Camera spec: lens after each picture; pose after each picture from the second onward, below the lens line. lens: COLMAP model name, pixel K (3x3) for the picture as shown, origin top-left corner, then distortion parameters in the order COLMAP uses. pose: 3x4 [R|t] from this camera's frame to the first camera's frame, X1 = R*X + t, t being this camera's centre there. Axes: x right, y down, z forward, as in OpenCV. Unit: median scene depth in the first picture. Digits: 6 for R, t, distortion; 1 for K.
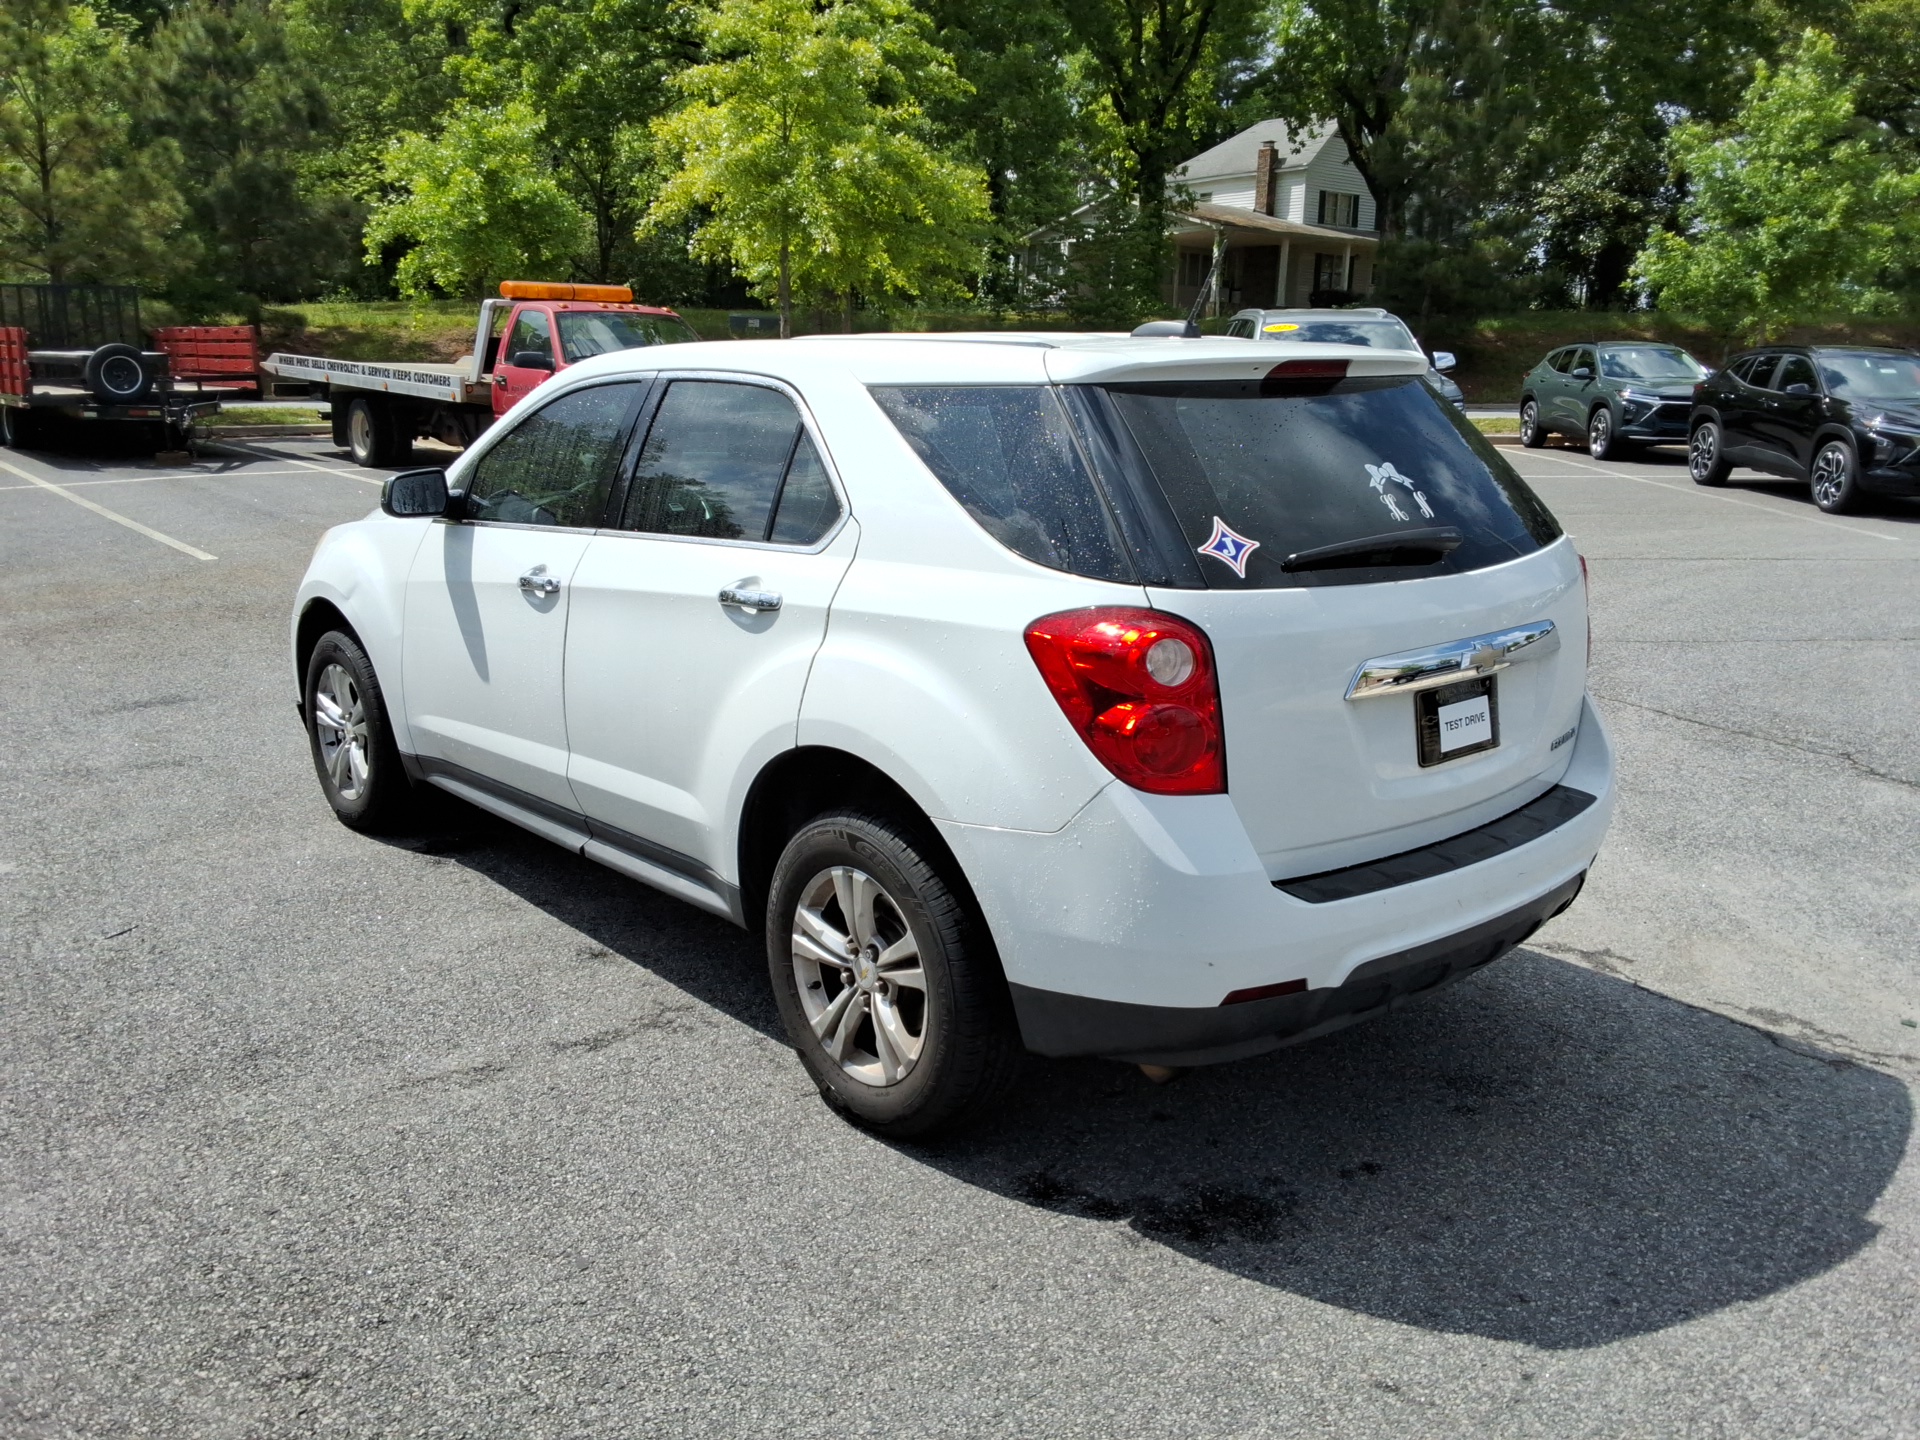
lens RADIAL K [[1539.4, 0, 971.0], [0, 1539.4, 711.9], [0, 0, 1]] dist [0.093034, -0.133735]
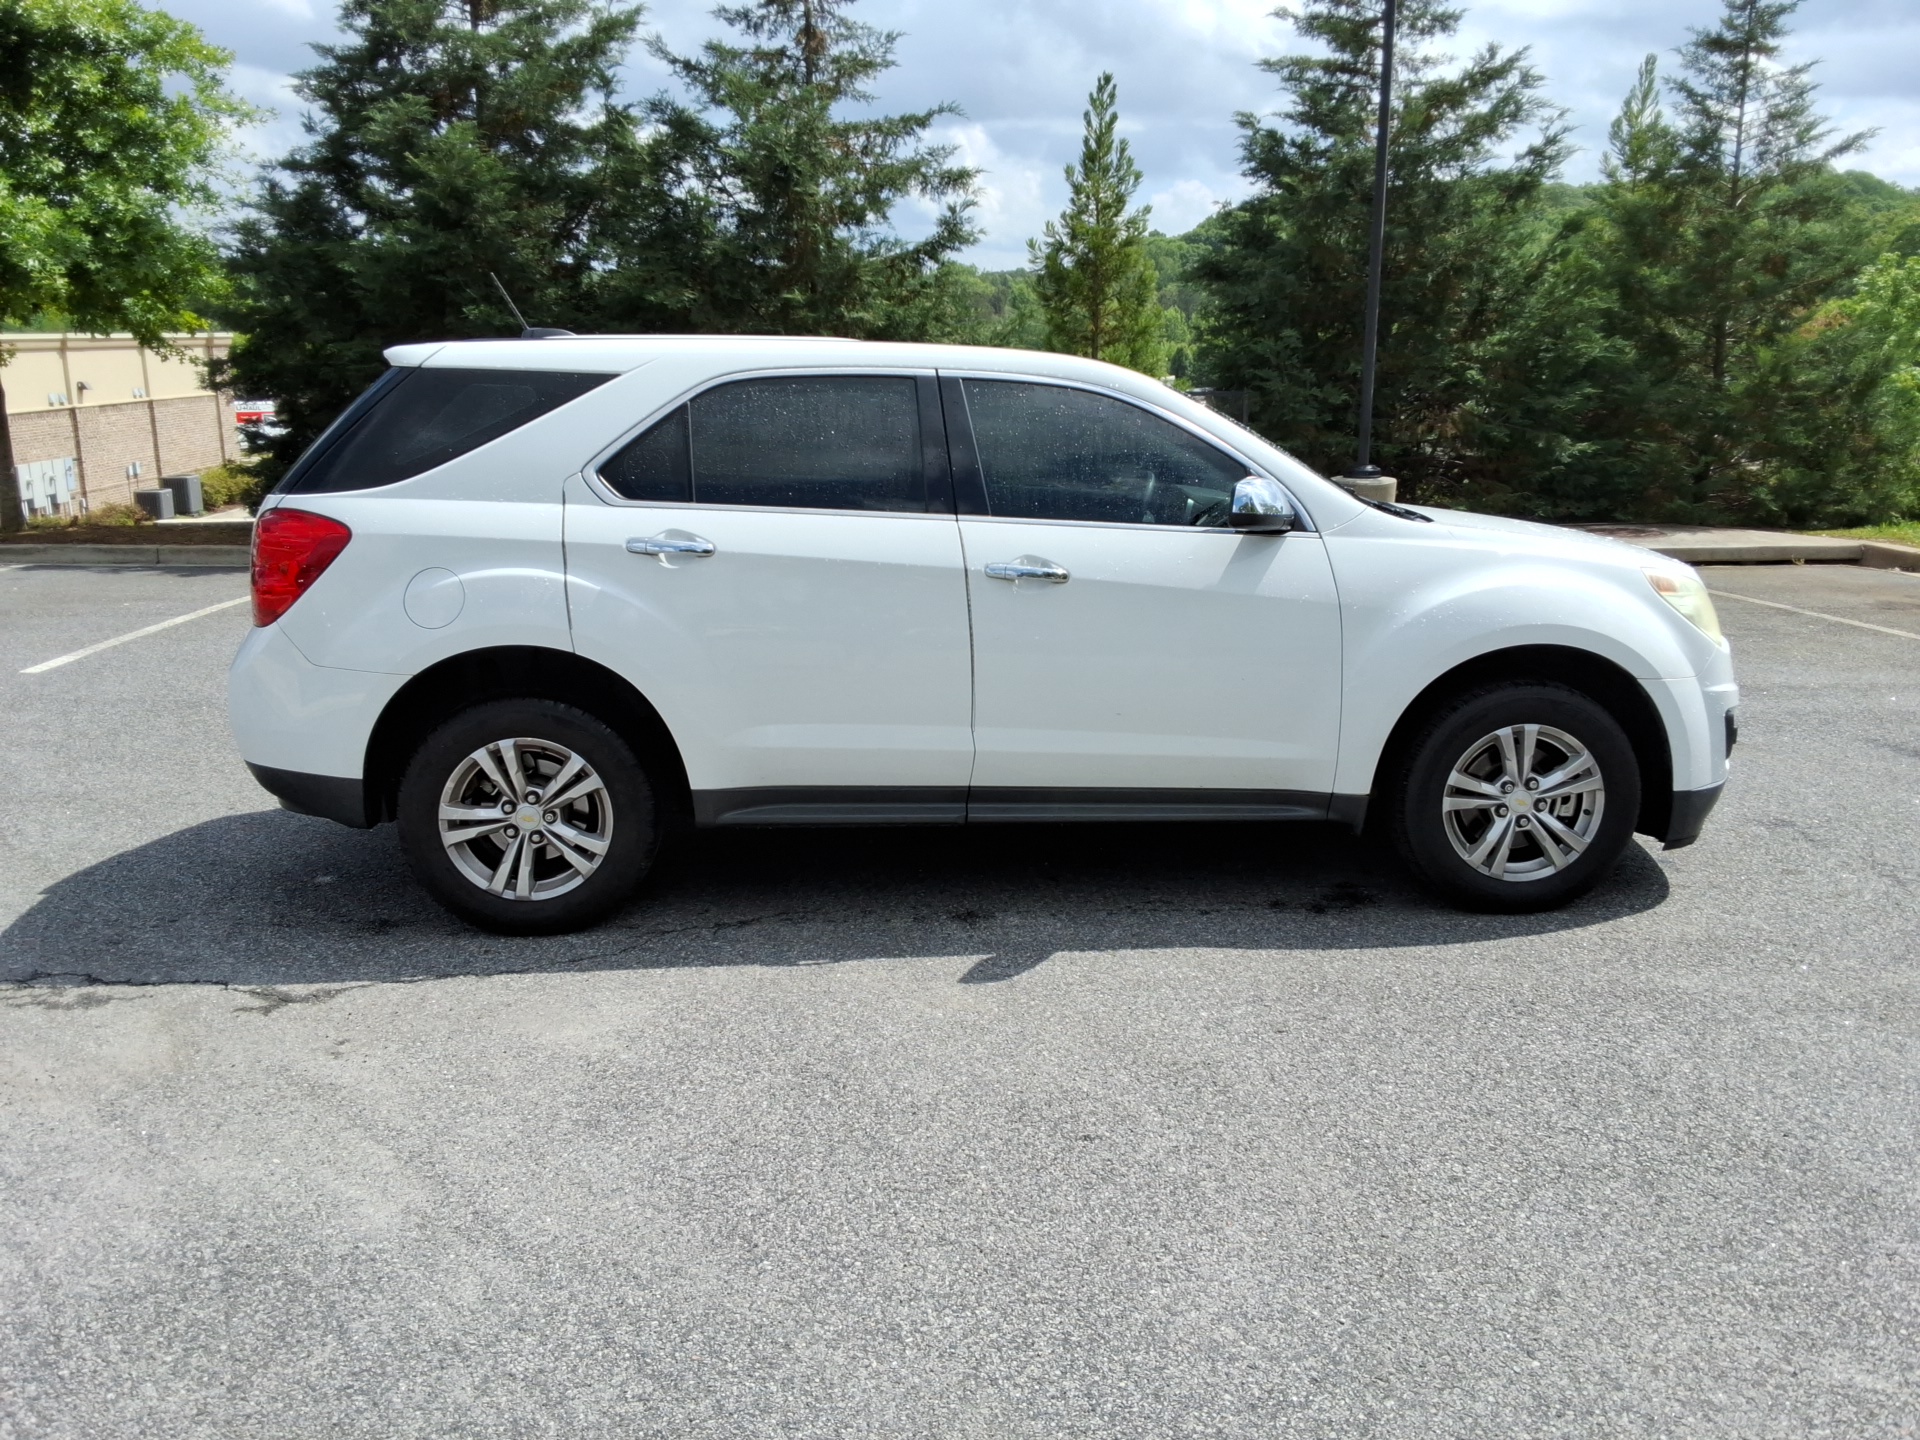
lens RADIAL K [[1539.4, 0, 971.0], [0, 1539.4, 711.9], [0, 0, 1]] dist [0.093034, -0.133735]
pose [[-0.614905, 0.162519, -0.771673, 0.935609], [-0.184748, 0.921614, 0.341314, -0.438003], [0.766655, 0.352441, -0.536680, 1.967158]]
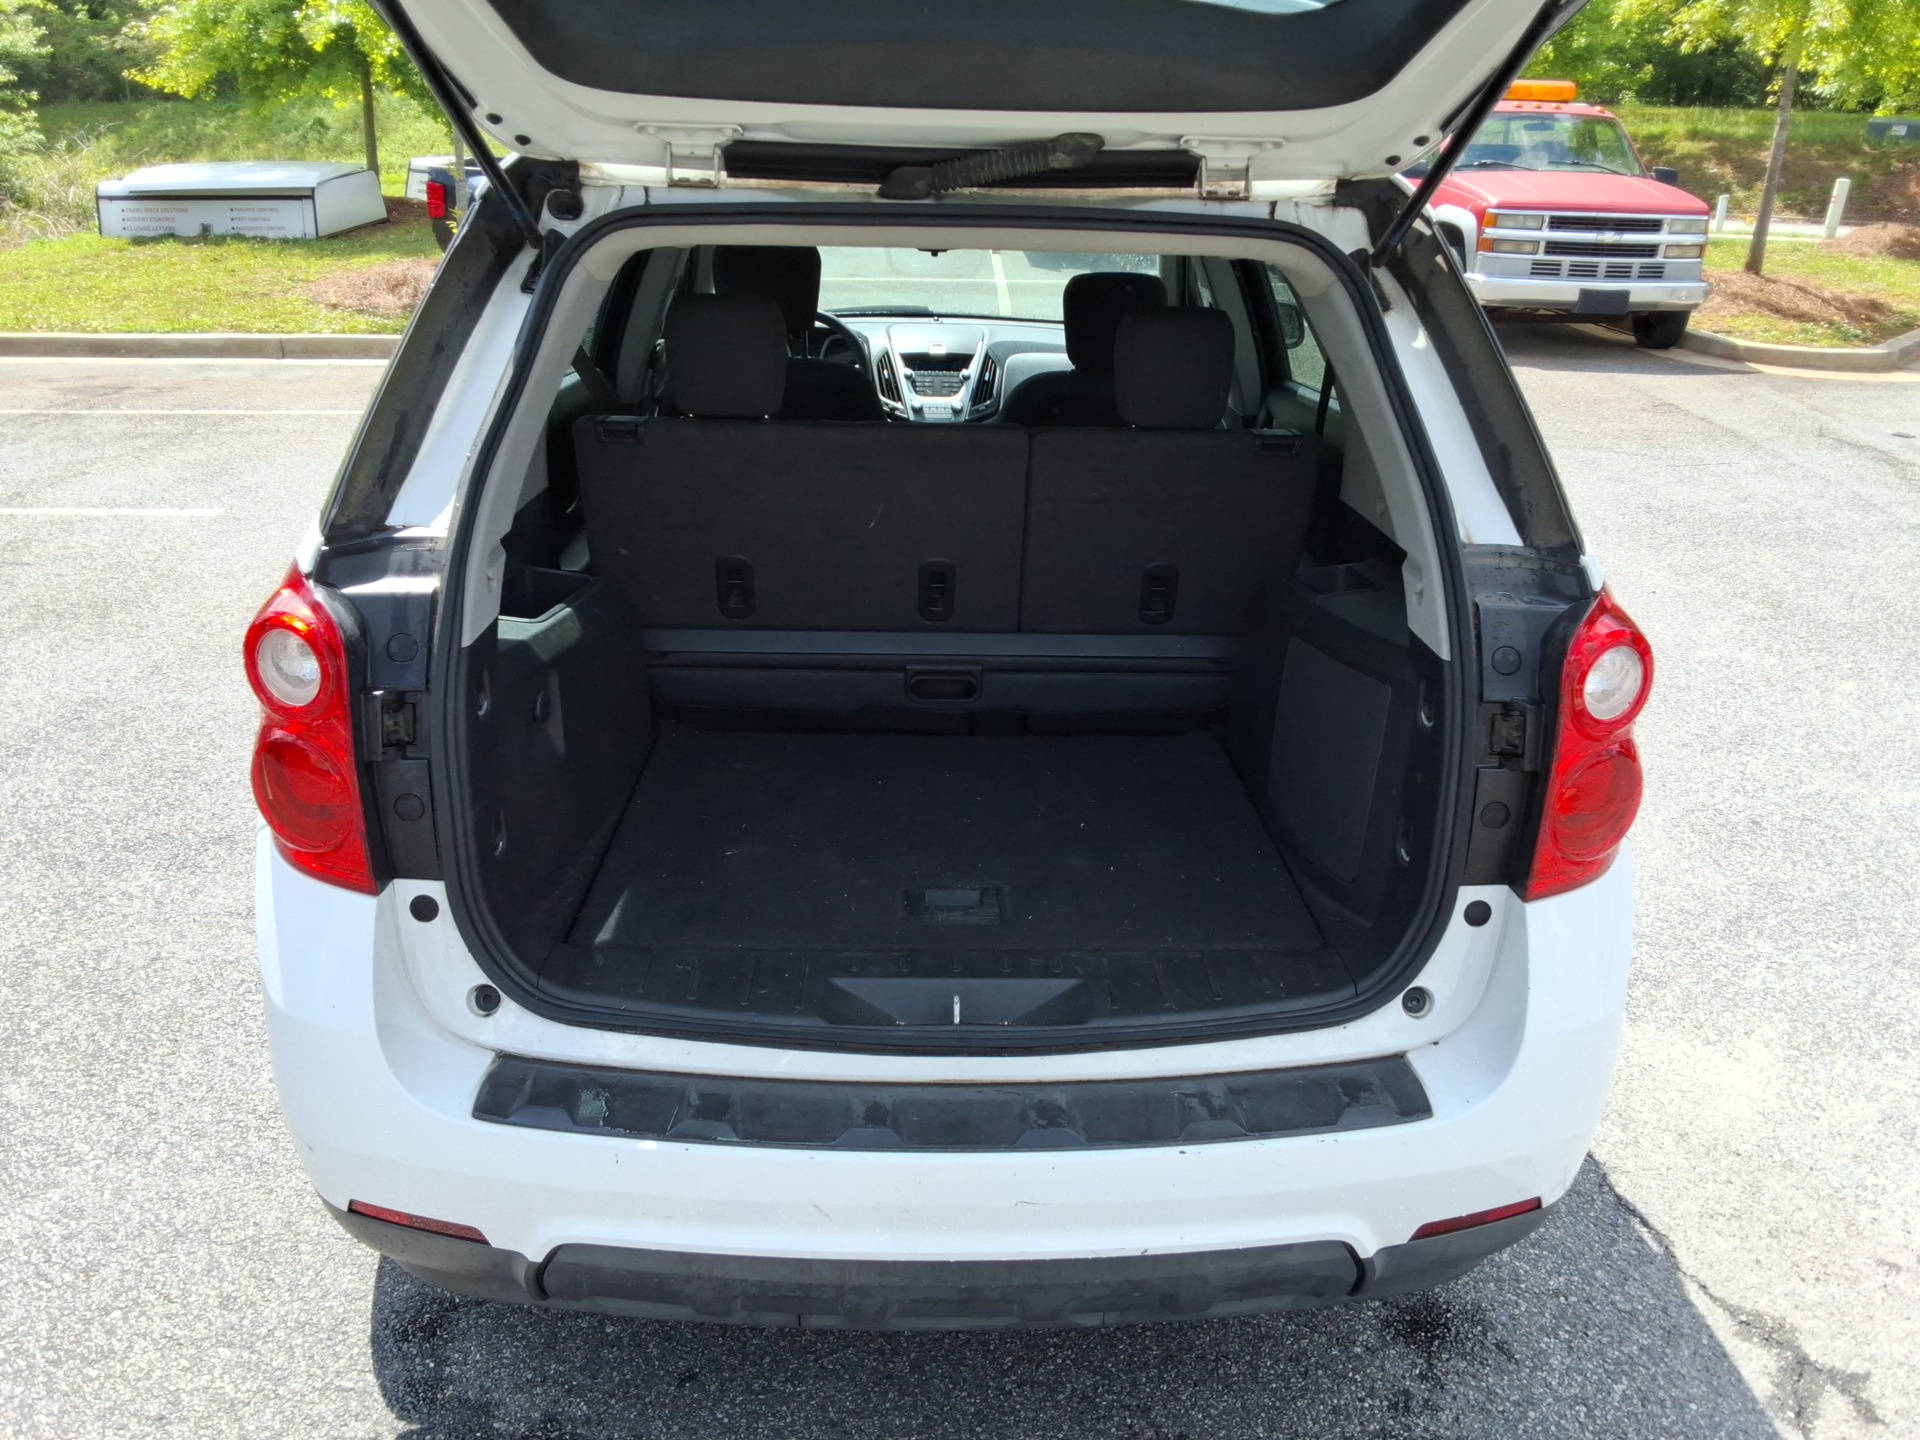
lens RADIAL K [[1533.6, 0, 970.5], [0, 1533.6, 693.8], [0, 0, 1]] dist [0.068113, -0.103571]
pose [[0.767509, 0.230337, -0.598227, 0.497150], [-0.166146, 0.972803, 0.161400, -0.117025], [0.619133, -0.024482, 0.784904, 0.477538]]
